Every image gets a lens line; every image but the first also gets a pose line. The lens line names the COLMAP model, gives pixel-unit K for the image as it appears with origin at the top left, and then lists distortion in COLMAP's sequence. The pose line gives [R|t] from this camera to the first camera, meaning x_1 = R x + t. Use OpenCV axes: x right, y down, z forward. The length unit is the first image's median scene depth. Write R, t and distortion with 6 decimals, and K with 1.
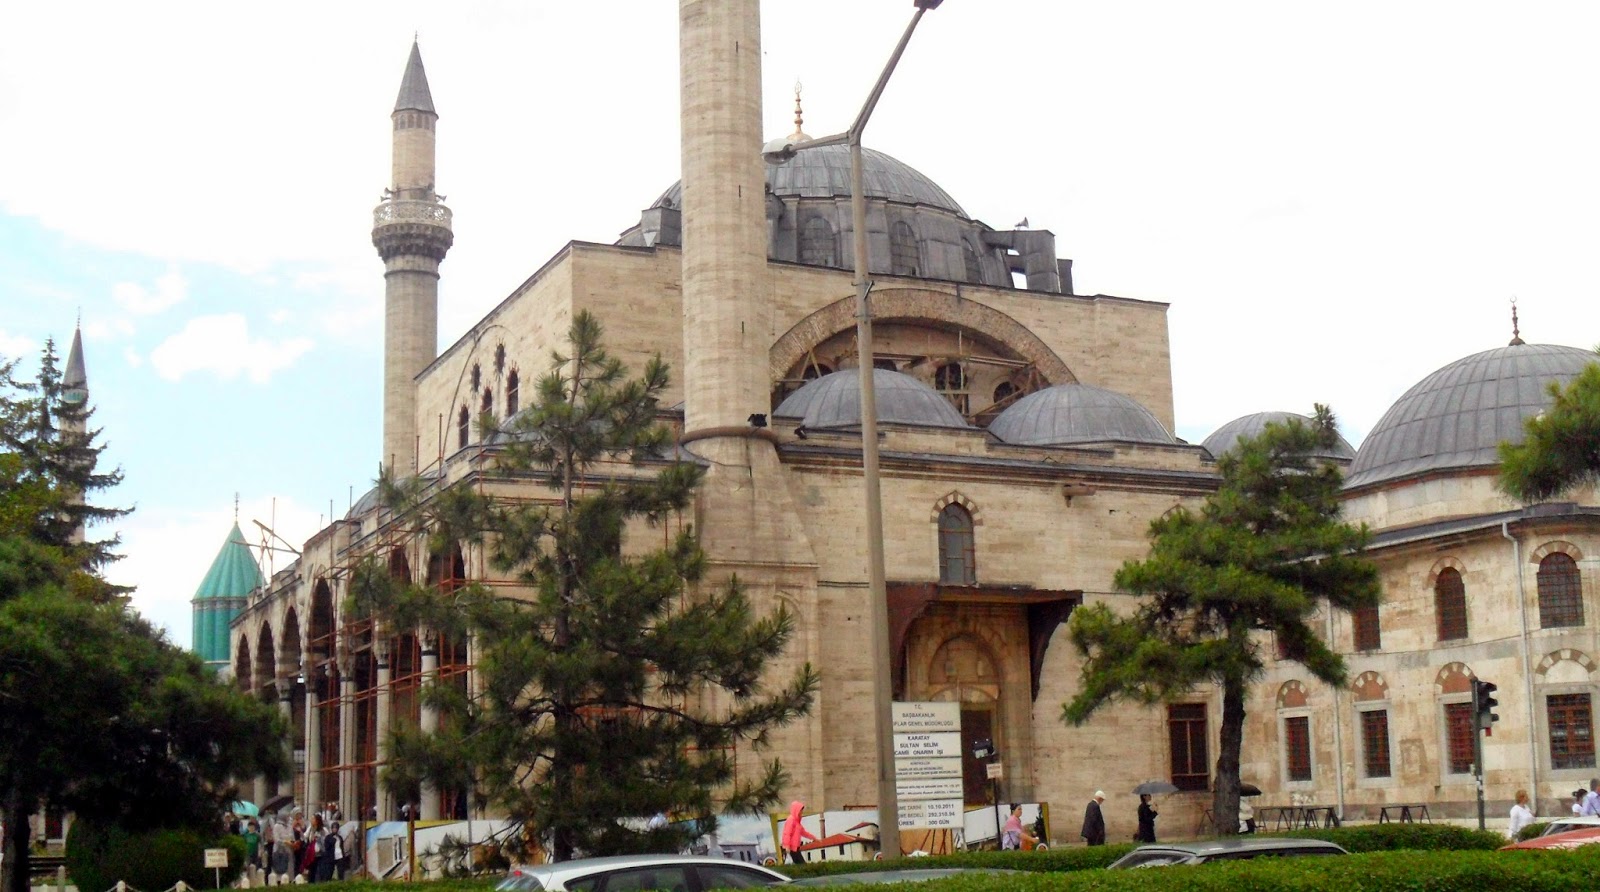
lens RADIAL K [[1886.6, 0, 833.6], [0, 1886.6, 446.2], [0, 0, 1]] dist [-0.171394, -0.008082]
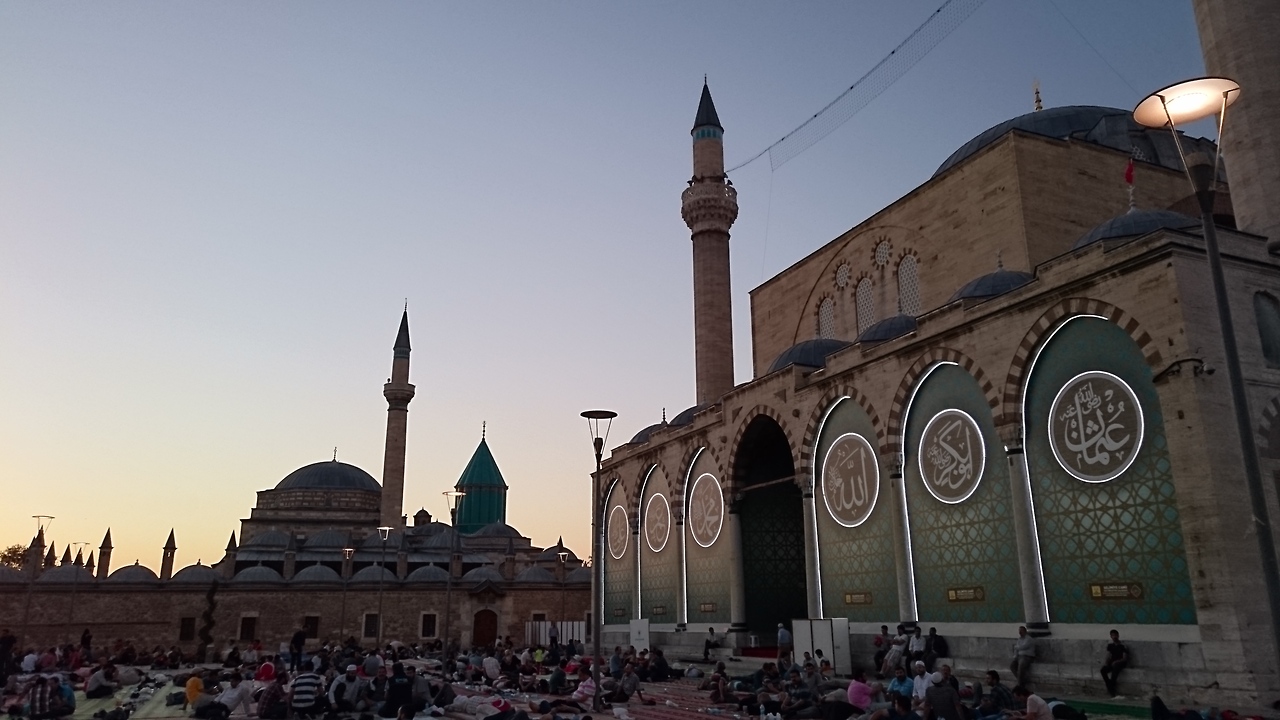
lens RADIAL K [[949.4, 0, 640.0], [0, 949.4, 360.0], [0, 0, 1]] dist [0.021764, 0.001644]
pose [[0.998254, 0.009089, -0.058362, -0.338440], [-0.013599, 0.996911, -0.077355, 0.088268], [0.057478, 0.078014, 0.995294, 0.387359]]
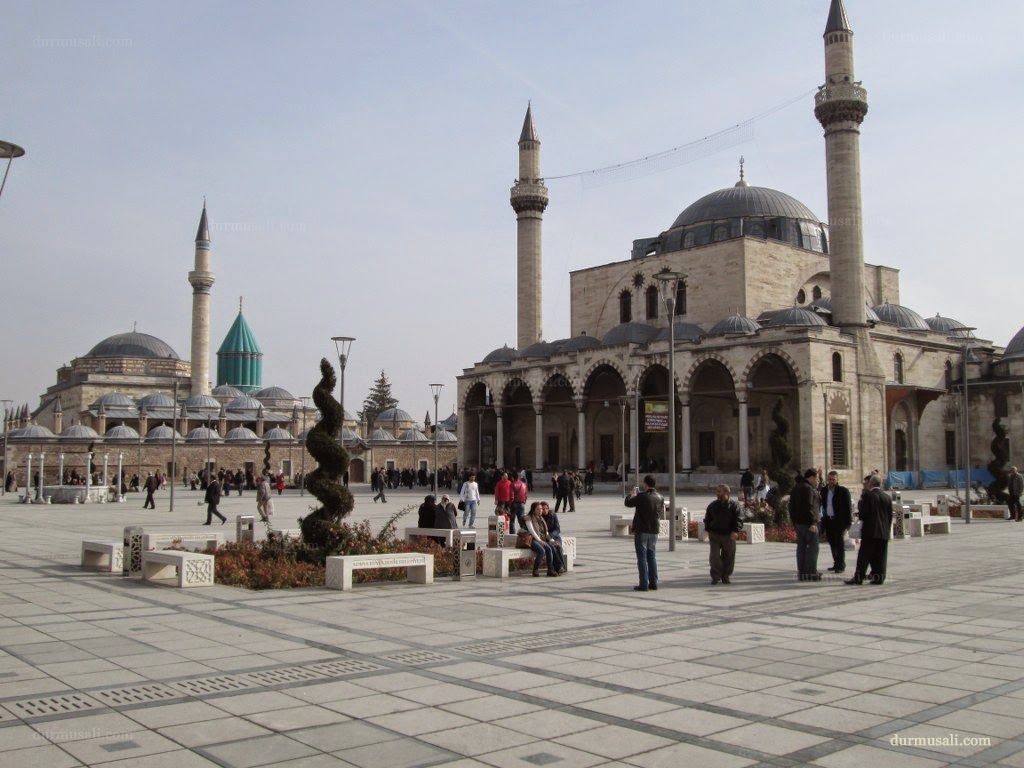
lens RADIAL K [[1030.5, 0, 512.0], [0, 1030.5, 384.0], [0, 0, 1]] dist [-0.067431, 0.002897]
pose [[0.974804, 0.048588, 0.217709, -0.713946], [-0.071409, 0.992601, 0.098208, -0.026319], [-0.211326, -0.111280, 0.971060, -0.259426]]
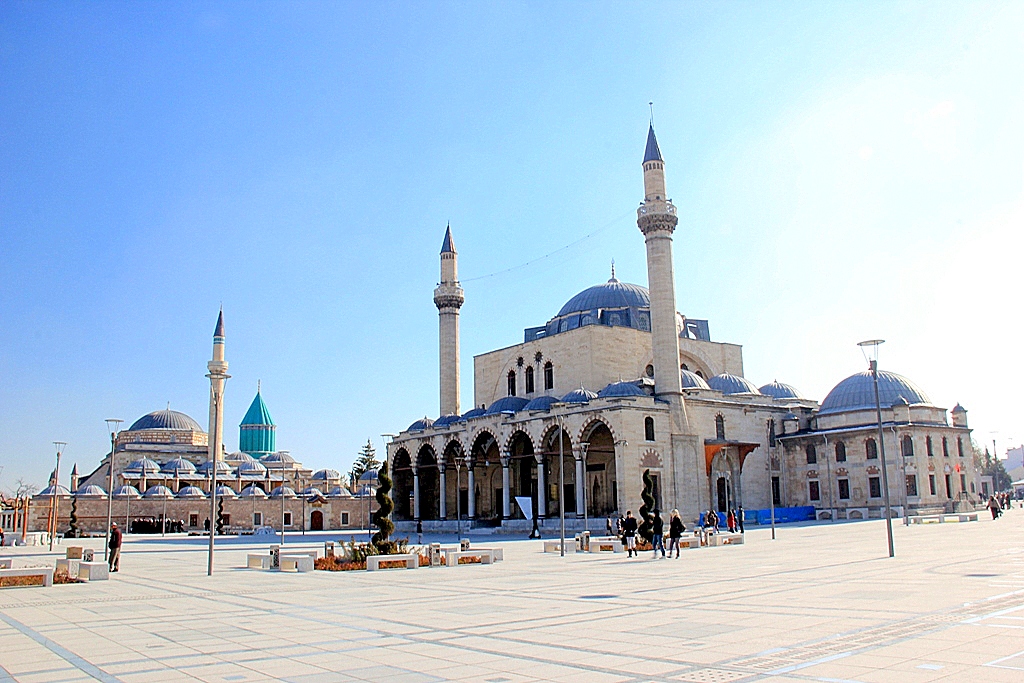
lens RADIAL K [[859.1, 0, 512.0], [0, 859.1, 341.5], [0, 0, 1]] dist [-0.180452, 0.005597]
pose [[0.983727, 0.044198, 0.174147, -0.502058], [-0.041514, 0.998957, -0.019031, -0.048351], [-0.174806, 0.011492, 0.984536, -0.341812]]
